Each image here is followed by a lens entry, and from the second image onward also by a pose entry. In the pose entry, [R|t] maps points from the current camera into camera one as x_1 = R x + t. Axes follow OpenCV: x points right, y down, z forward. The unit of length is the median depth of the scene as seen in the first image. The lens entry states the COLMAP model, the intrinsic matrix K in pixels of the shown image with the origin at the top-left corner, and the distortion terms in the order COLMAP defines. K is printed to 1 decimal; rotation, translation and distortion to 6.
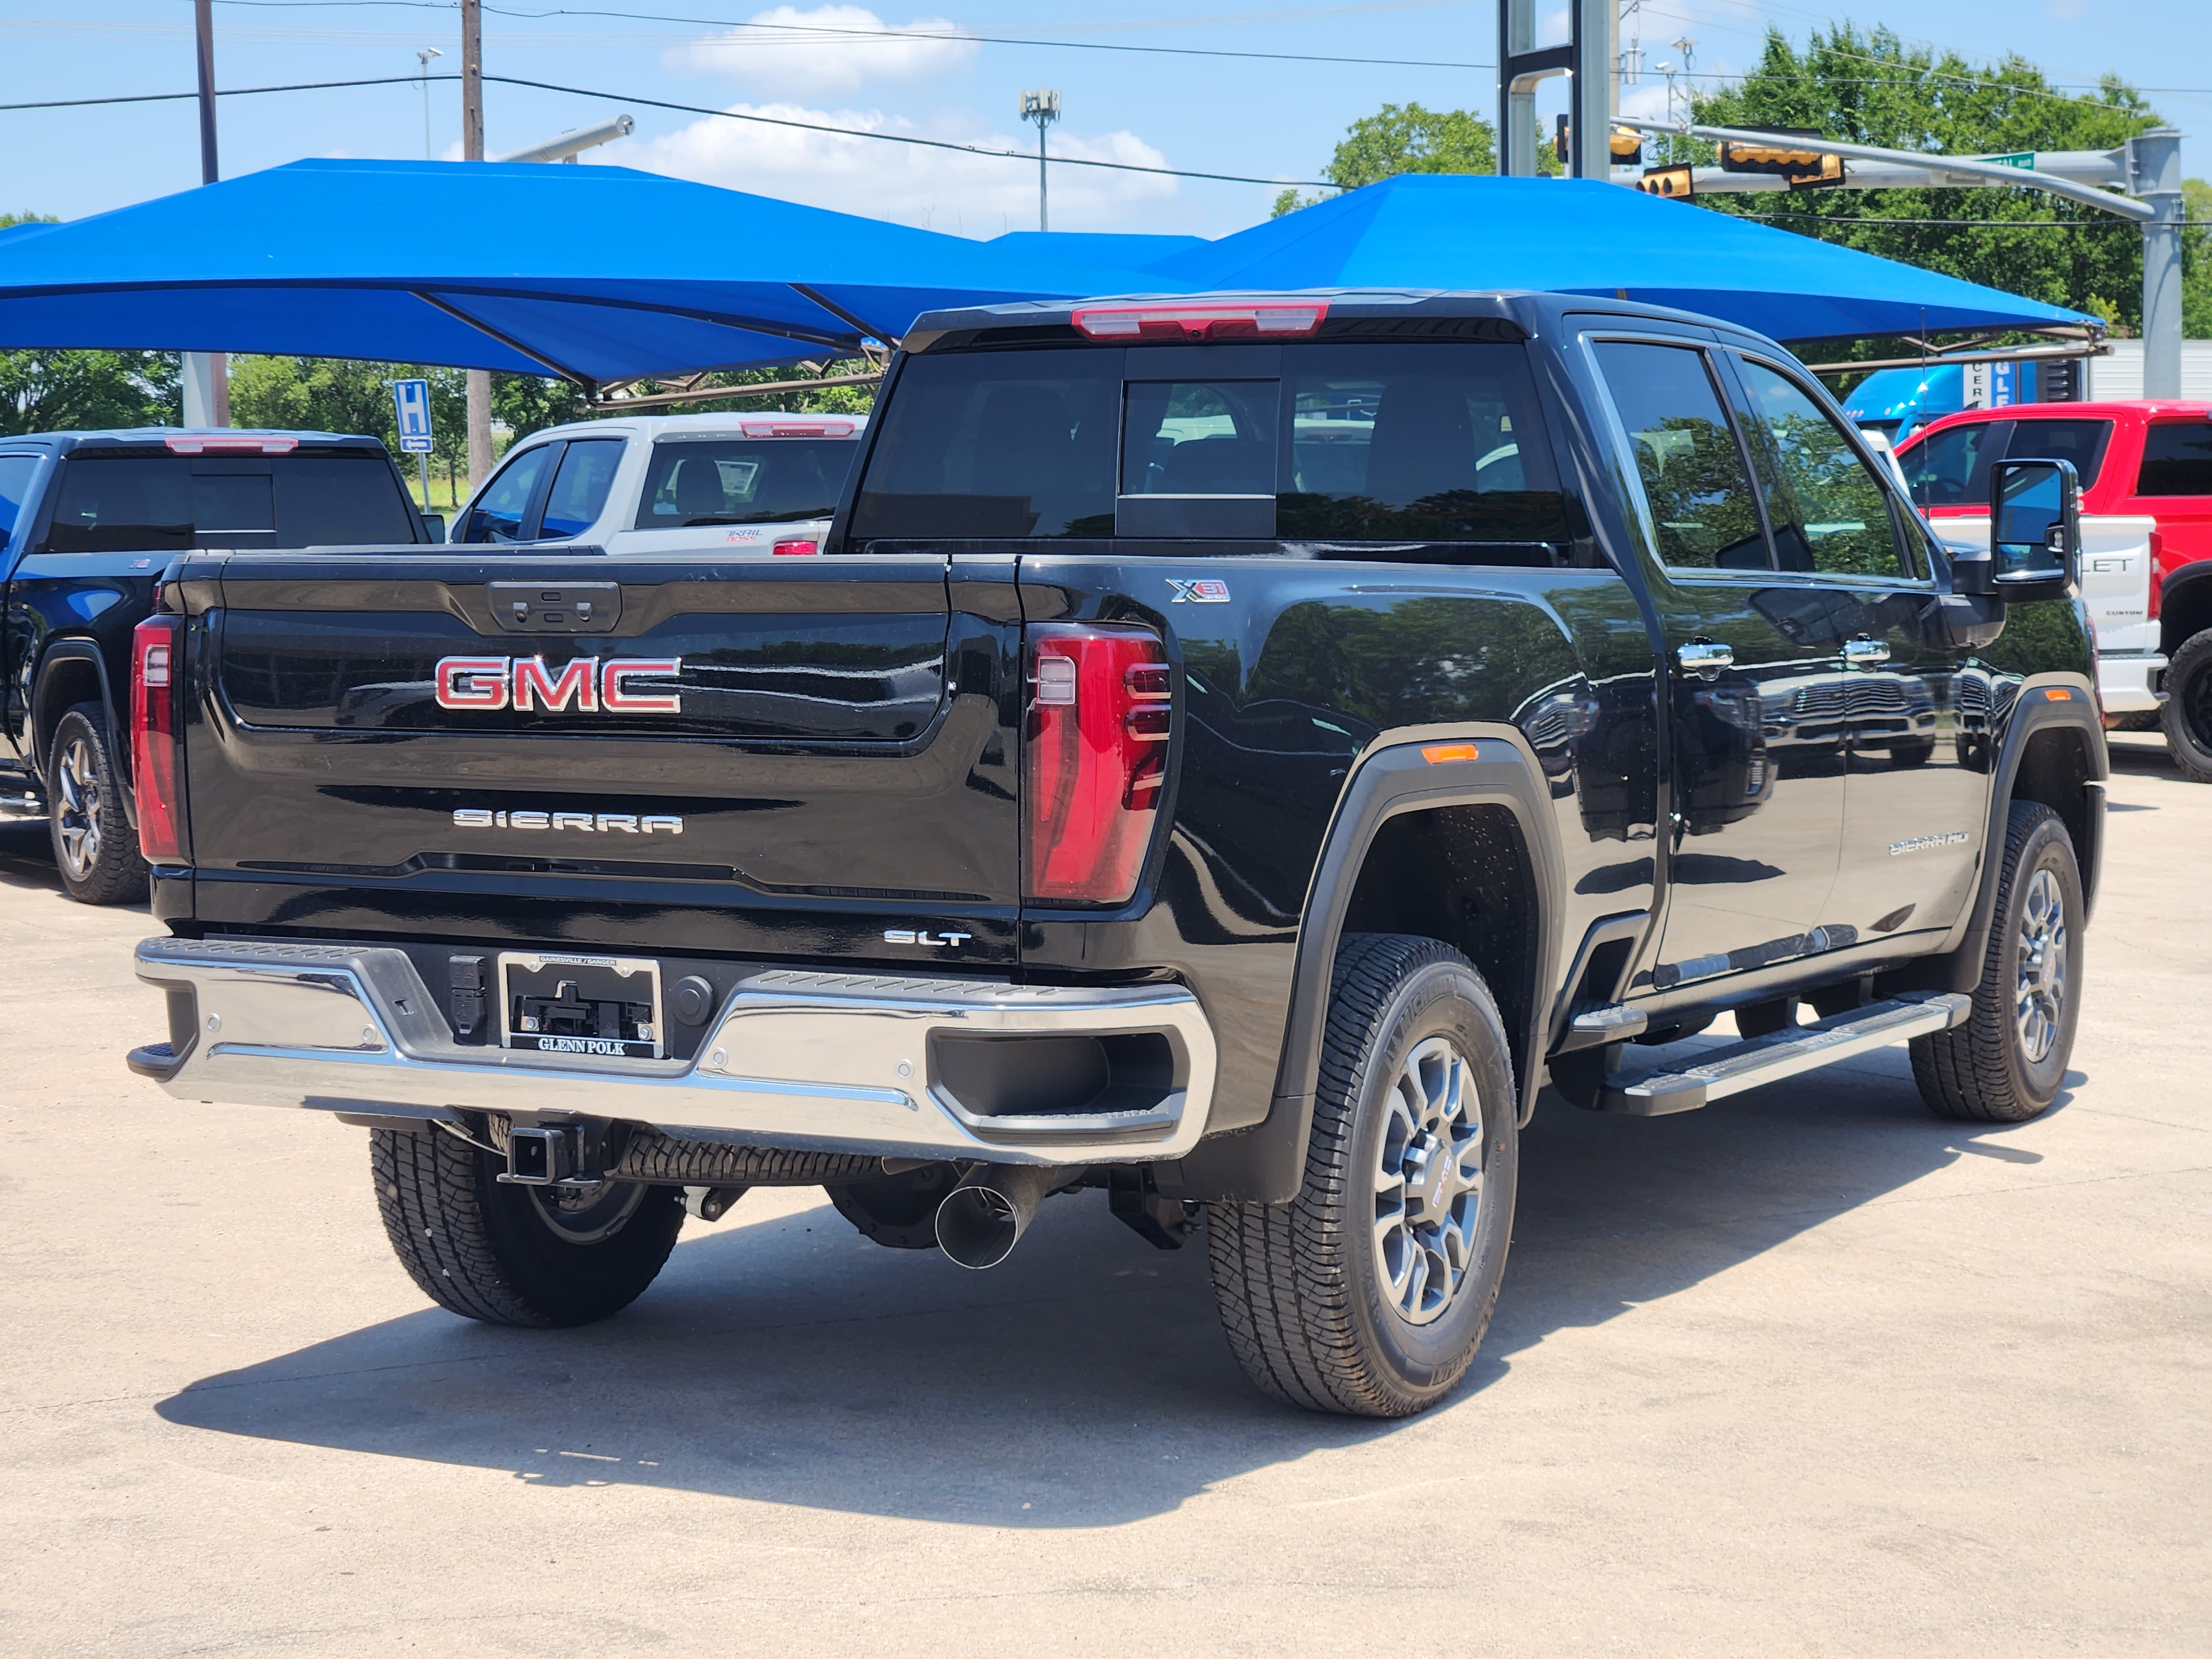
lens RADIAL K [[4459.6, 0, 1106.0], [0, 4459.6, 829.5], [0, 0, 1]] dist [-0.801963, 13.689029]
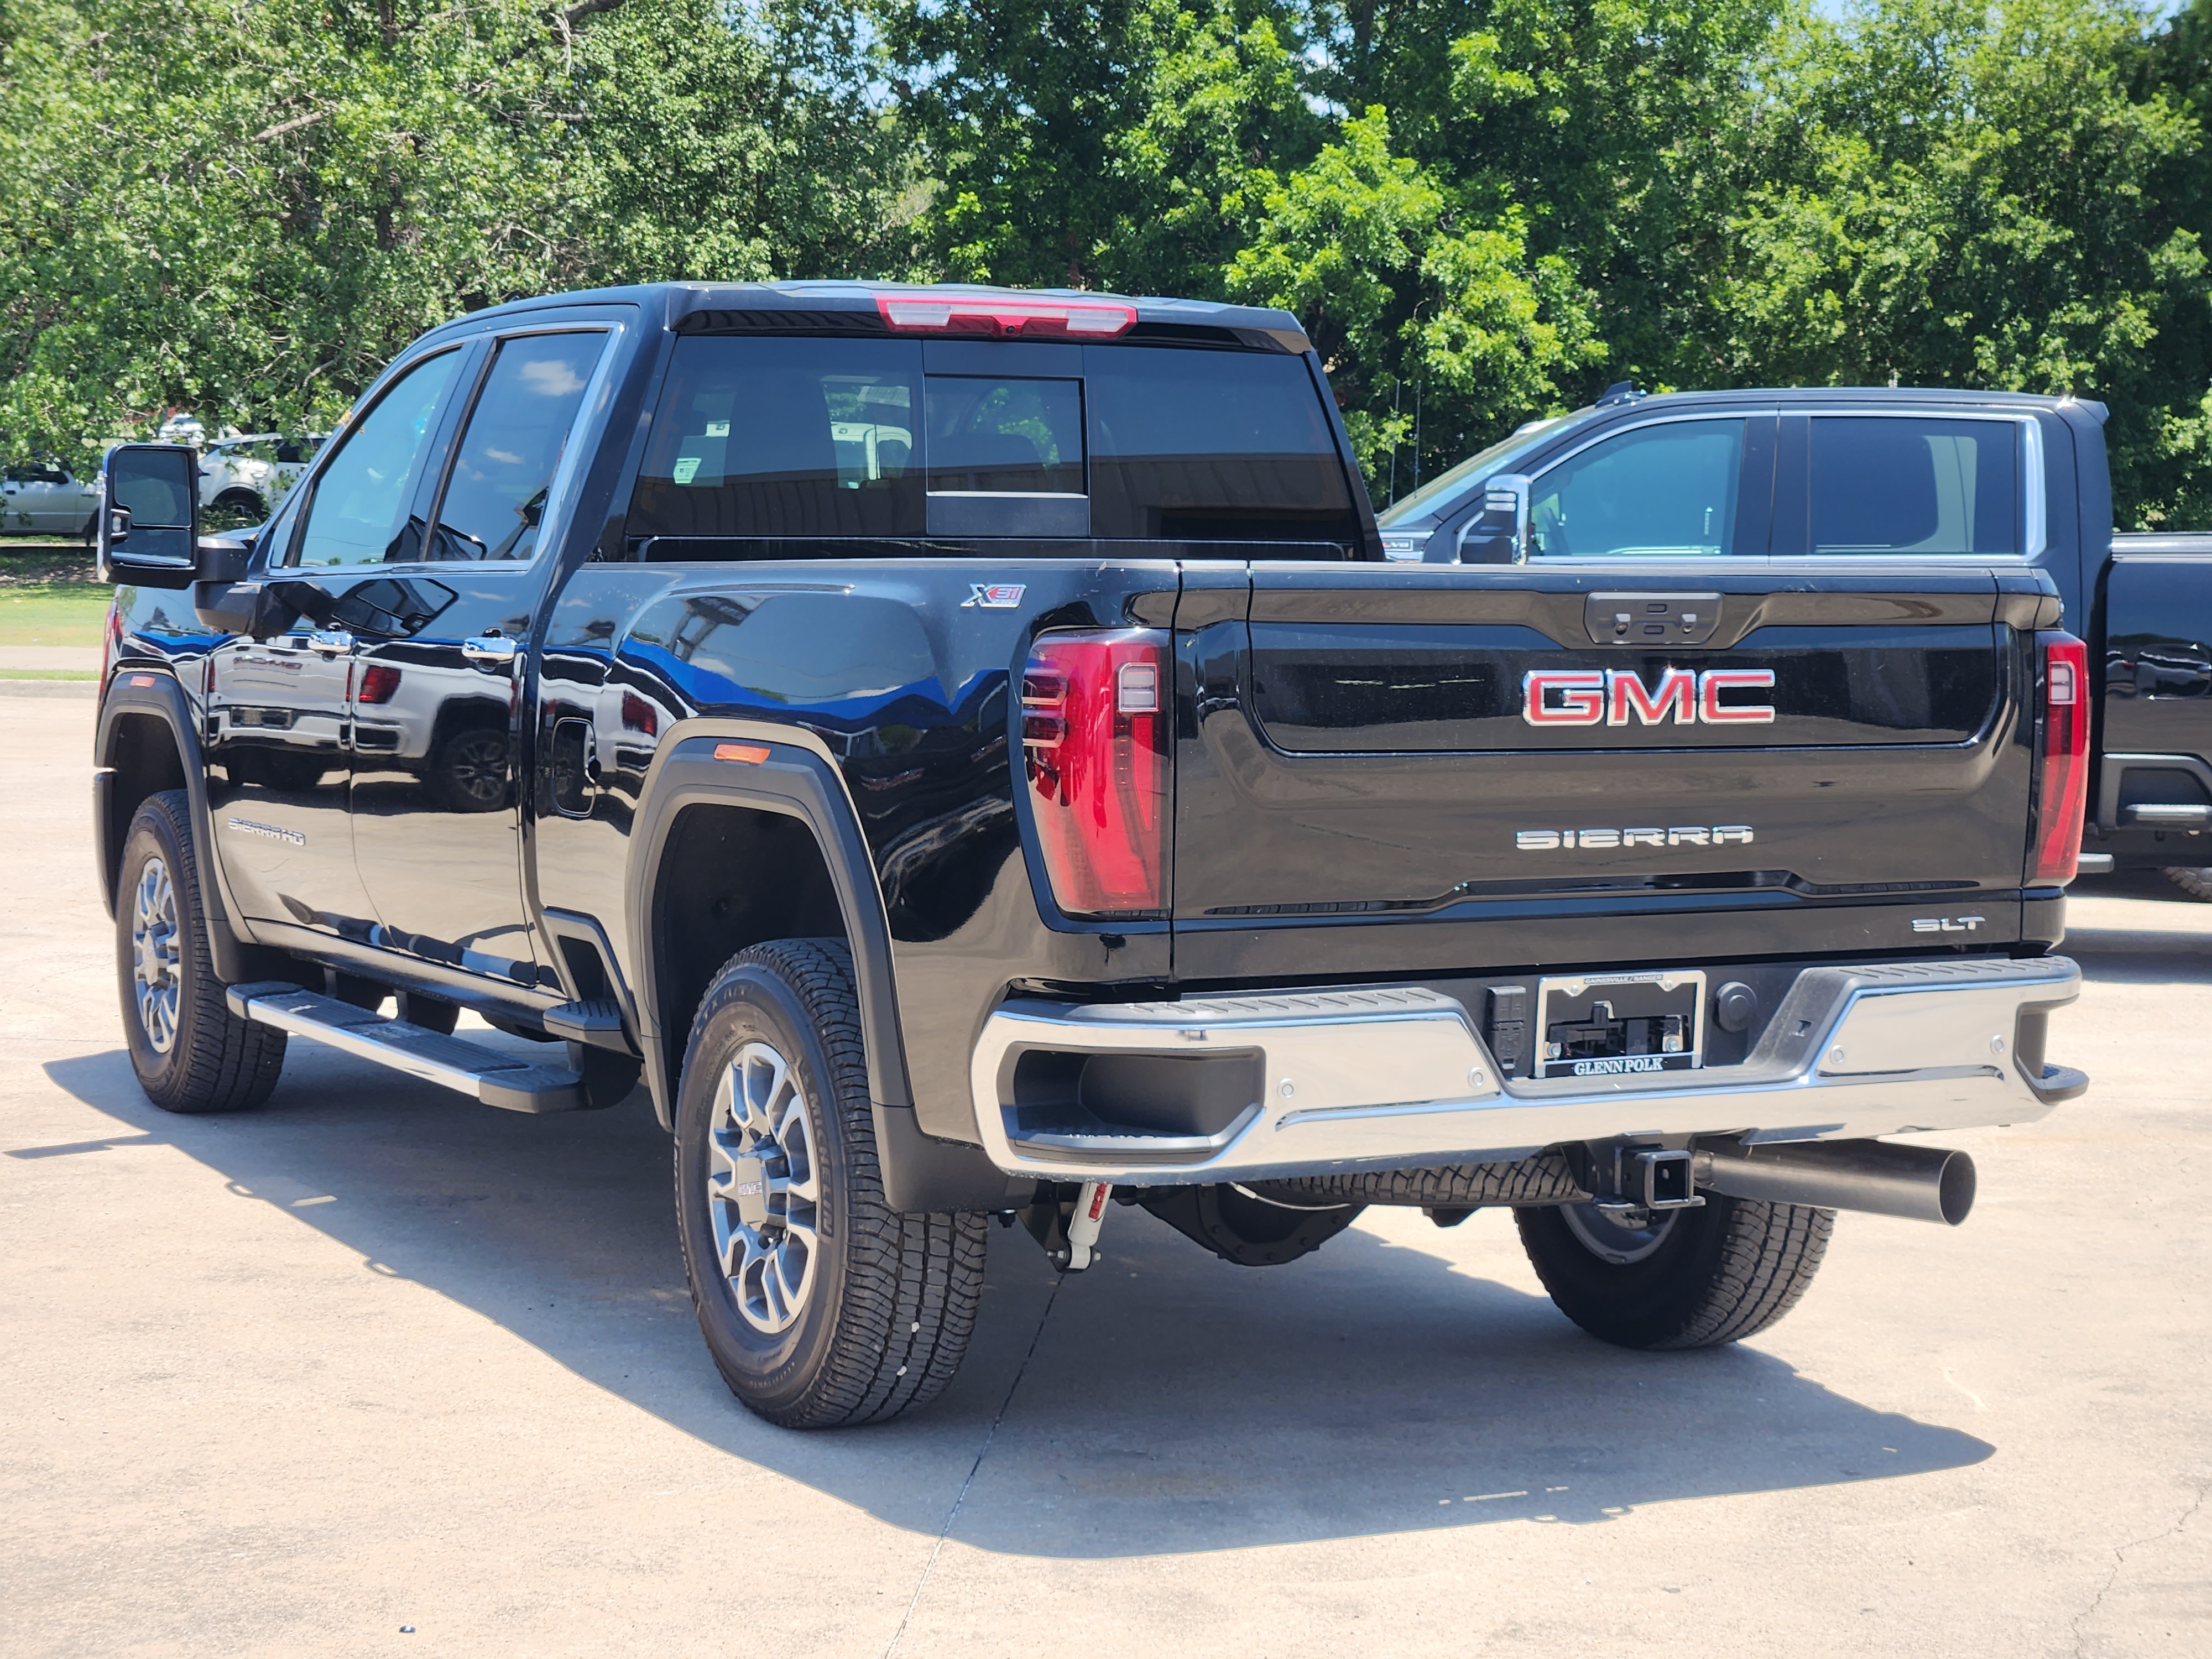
lens RADIAL K [[4459.6, 0, 1106.0], [0, 4459.6, 829.5], [0, 0, 1]] dist [-0.801963, 13.689029]
pose [[0.546858, -0.050020, 0.835730, -0.998989], [0.042579, 0.998584, 0.031905, -0.039565], [-0.836142, 0.018137, 0.548213, 0.557715]]
